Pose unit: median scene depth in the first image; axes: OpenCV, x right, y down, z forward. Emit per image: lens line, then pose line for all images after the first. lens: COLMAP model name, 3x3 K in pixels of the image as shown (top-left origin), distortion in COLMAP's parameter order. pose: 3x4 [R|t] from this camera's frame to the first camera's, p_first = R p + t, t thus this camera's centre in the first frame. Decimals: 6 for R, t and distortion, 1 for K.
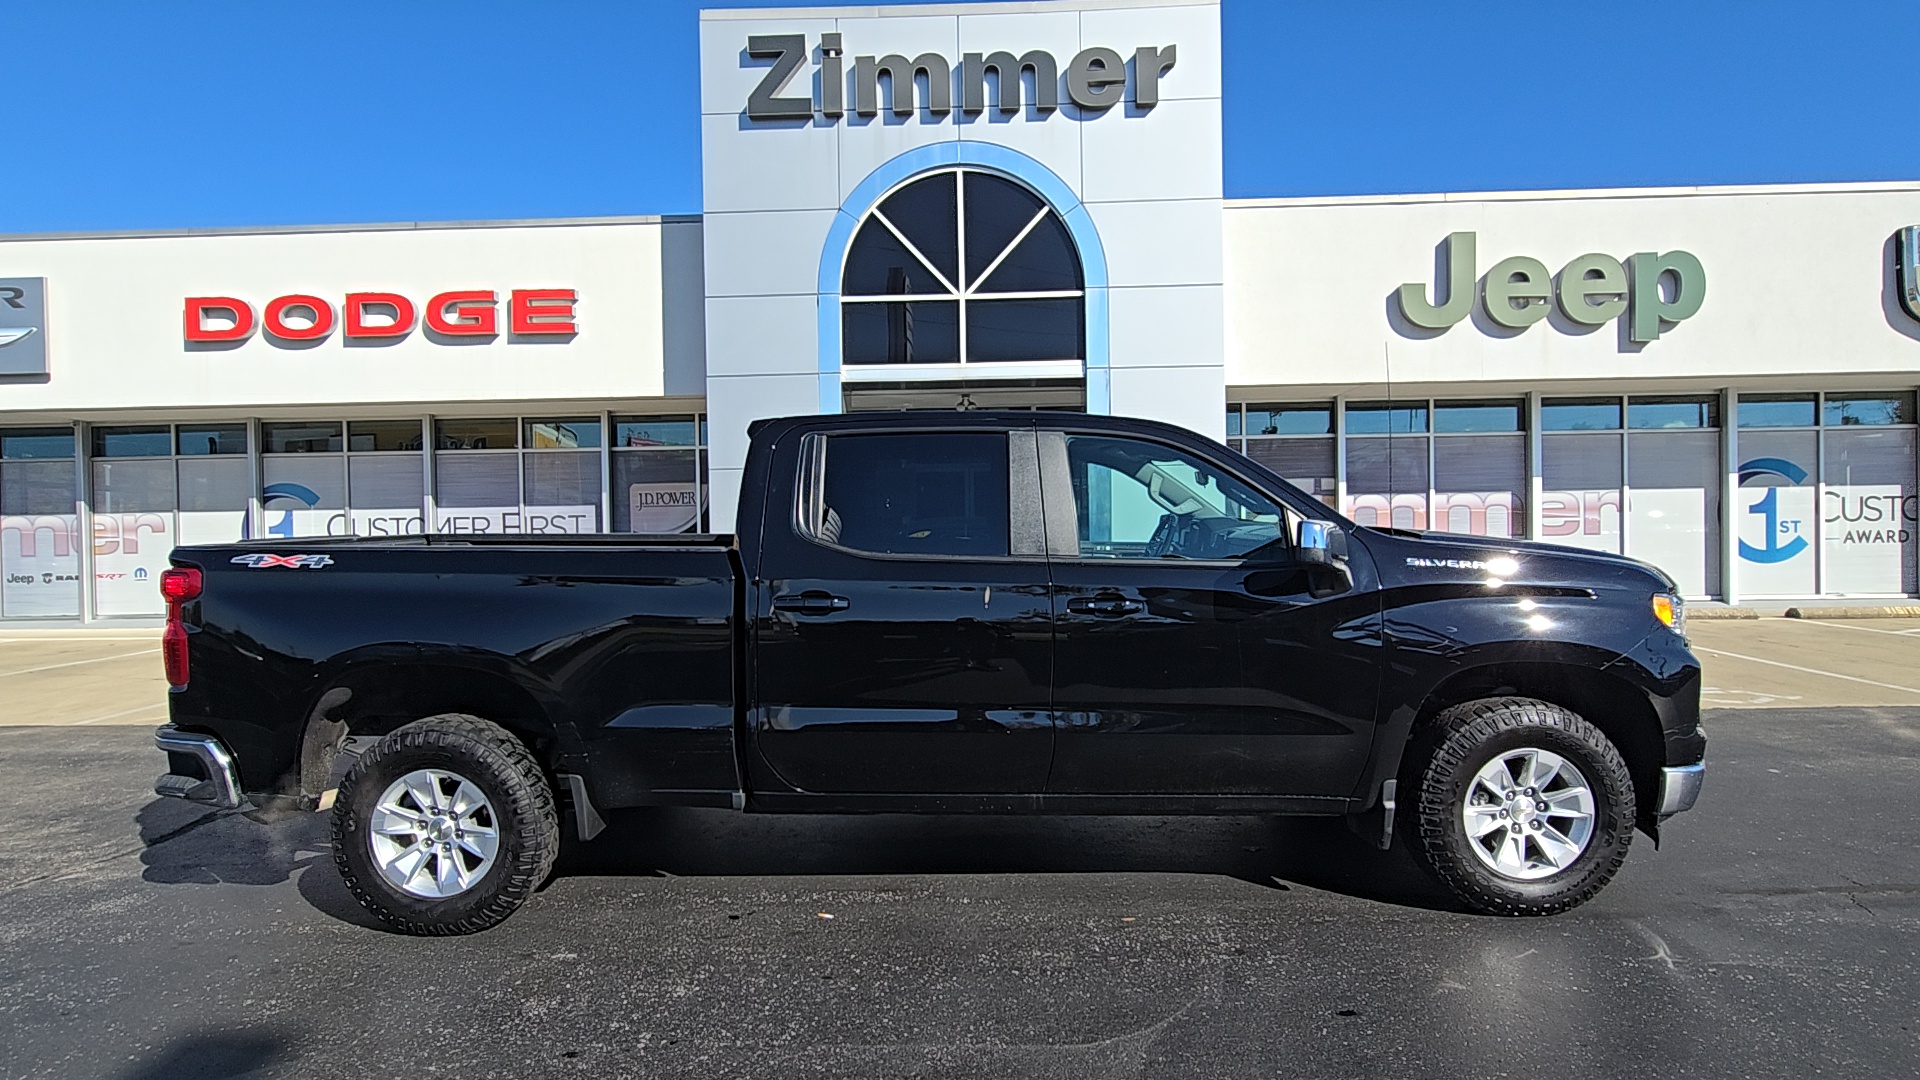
lens RADIAL K [[968.1, 0, 953.6], [0, 968.1, 540.3], [0, 0, 1]] dist [0.002254, -0.001381]
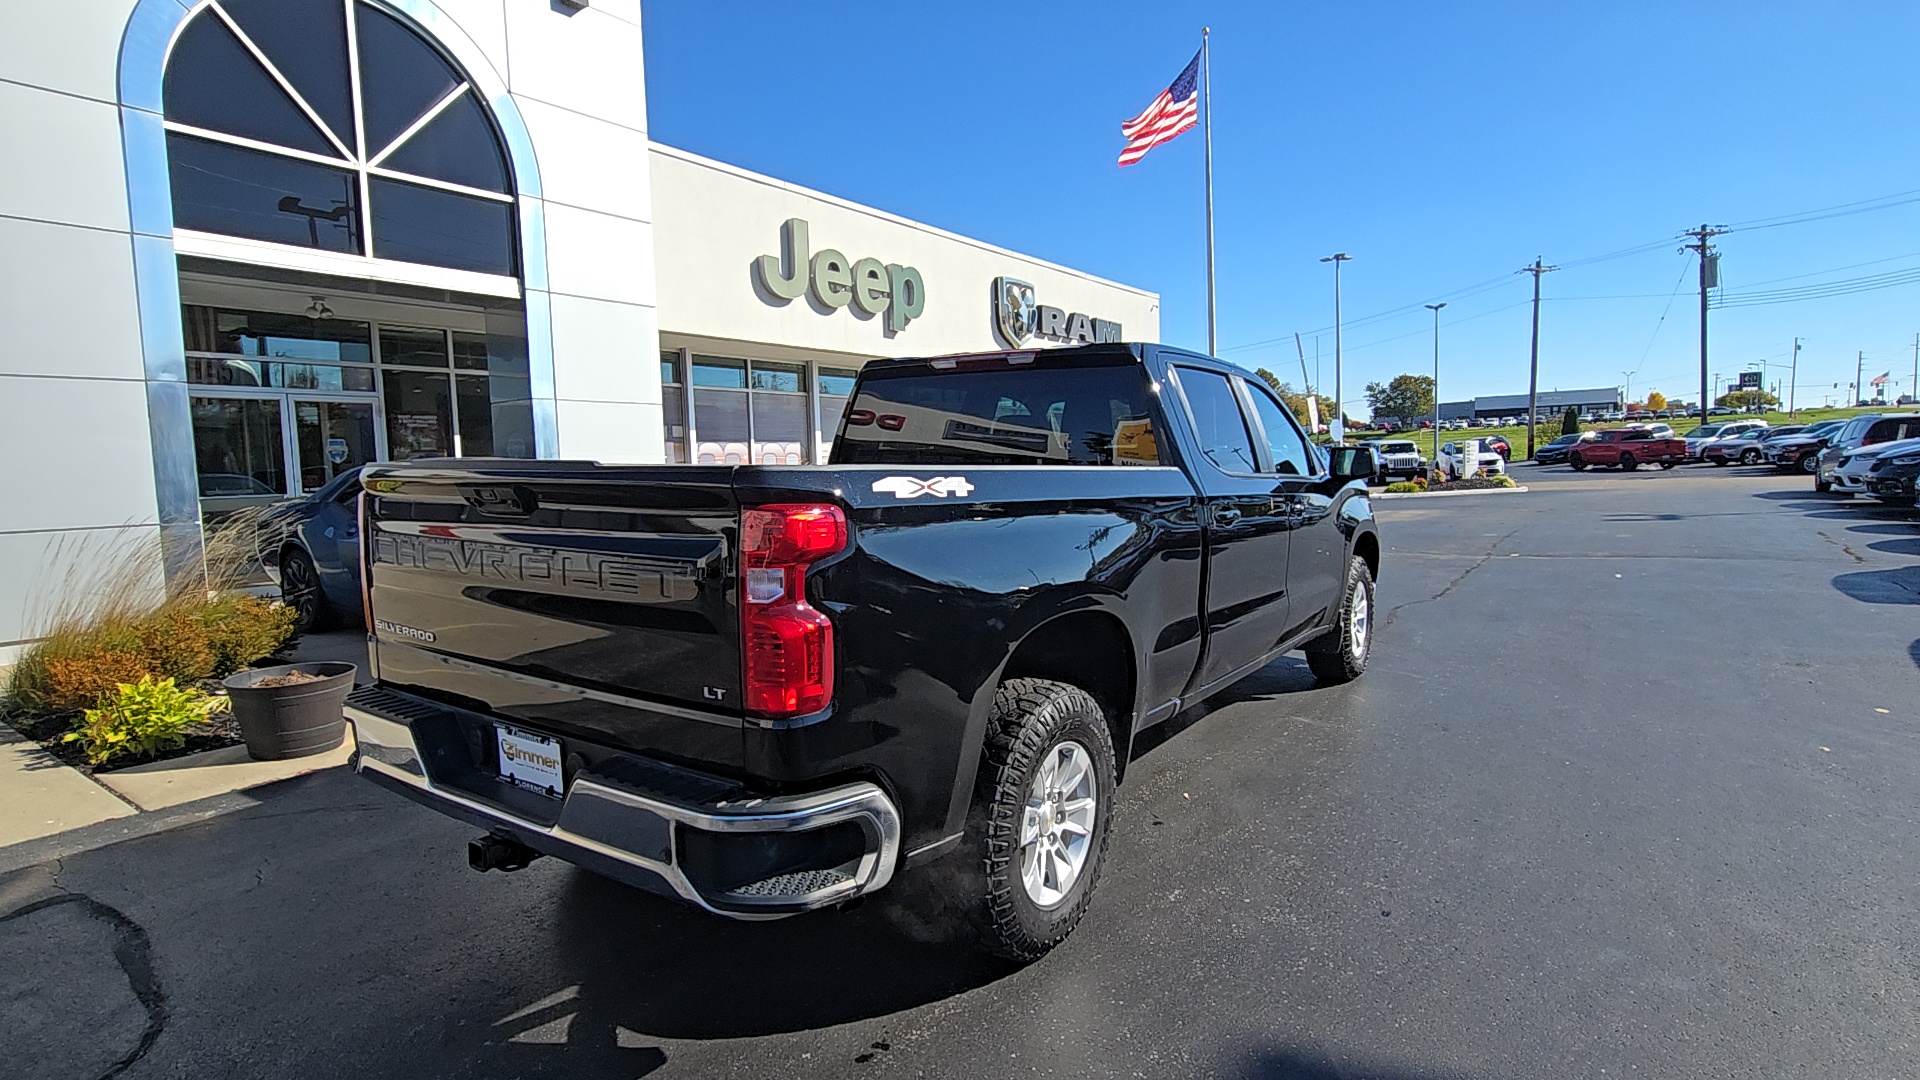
lens RADIAL K [[968.1, 0, 953.9], [0, 968.1, 541.3], [0, 0, 1]] dist [0.002254, -0.001381]
pose [[0.558339, -0.064170, 0.827128, -0.370786], [0.025256, 0.997857, 0.060367, 0.005227], [-0.829229, -0.012815, 0.558763, 0.186990]]
